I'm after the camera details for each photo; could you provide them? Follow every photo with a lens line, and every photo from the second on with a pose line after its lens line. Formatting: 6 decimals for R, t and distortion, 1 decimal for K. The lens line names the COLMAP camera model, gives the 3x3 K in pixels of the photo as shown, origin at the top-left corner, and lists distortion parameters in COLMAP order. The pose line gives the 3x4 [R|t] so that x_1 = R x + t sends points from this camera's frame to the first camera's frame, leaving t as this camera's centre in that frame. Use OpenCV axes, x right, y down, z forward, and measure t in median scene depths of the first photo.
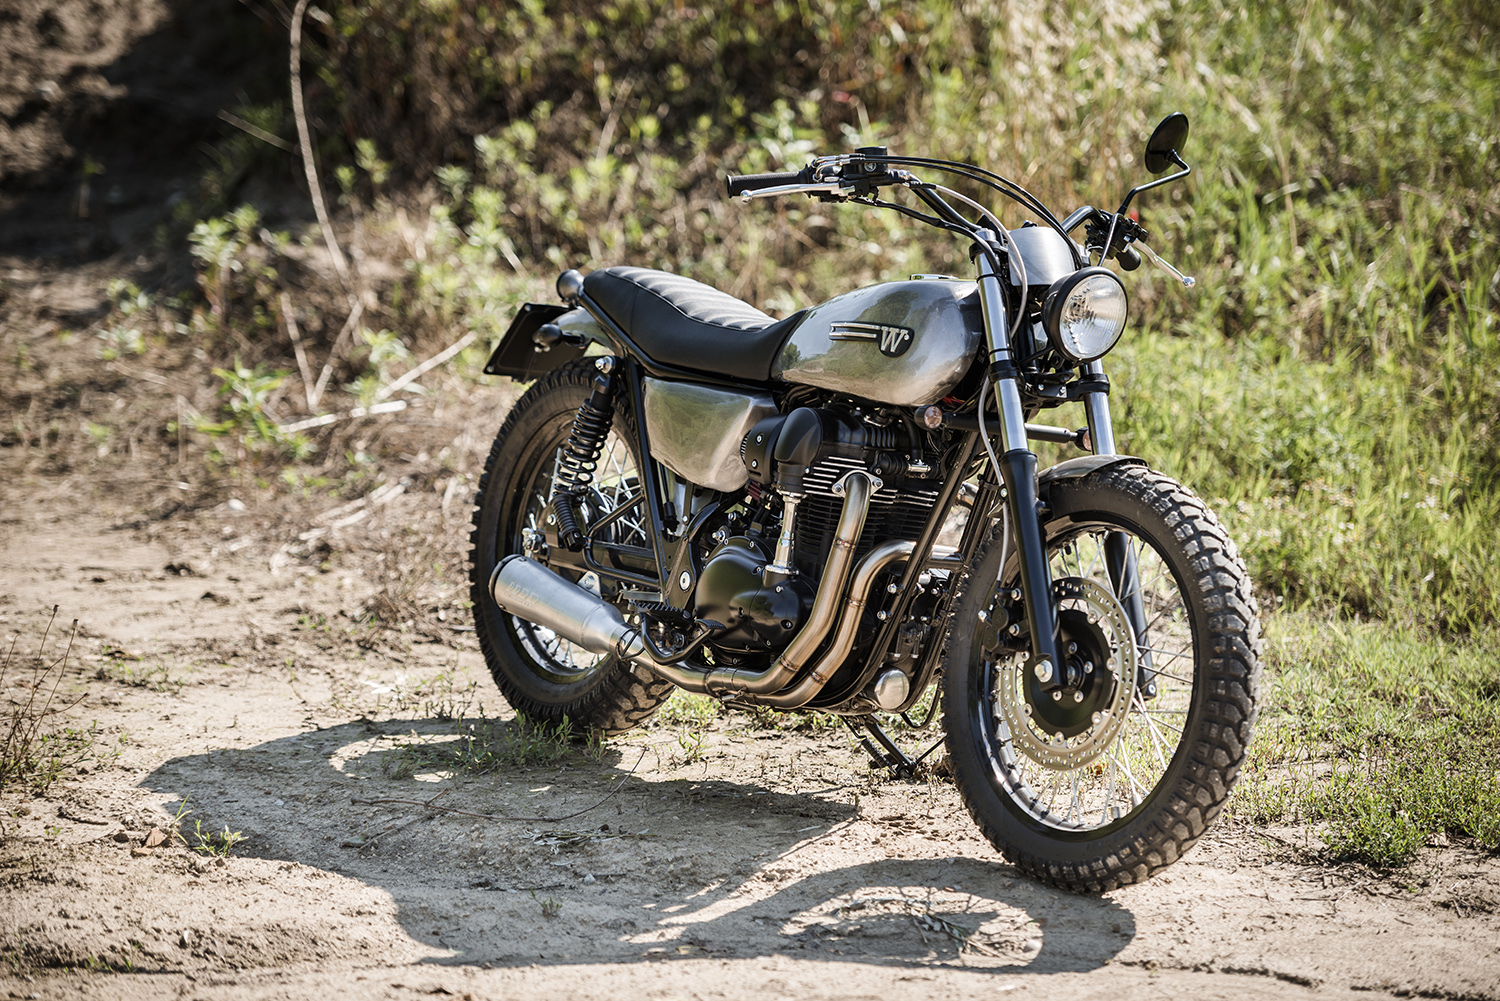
lens RADIAL K [[5837.7, 0, 750.0], [0, 5837.7, 500.5], [0, 0, 1]] dist [0.012022, -0.010642]
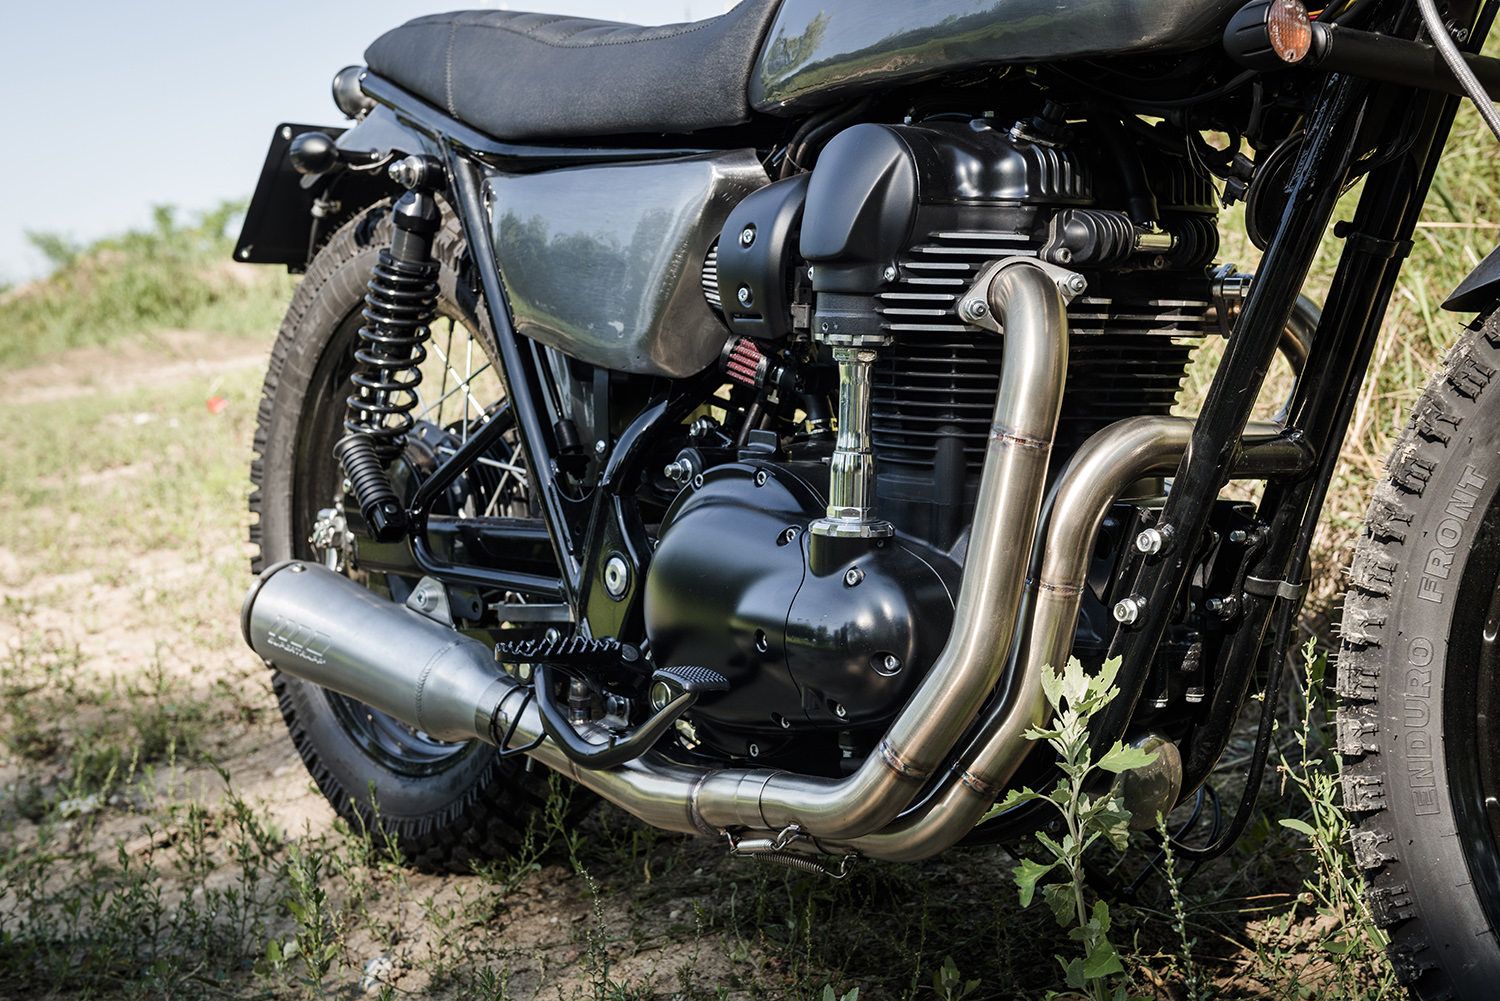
lens RADIAL K [[2377.7, 0, 750.0], [0, 2377.7, 500.5], [0, 0, 1]] dist [-0.361127, 0.003262]
pose [[0.990677, -0.125314, 0.053442, -0.010001], [0.125095, 0.992117, 0.007427, 0.007704], [-0.053952, -0.000672, 0.998543, 0.813563]]
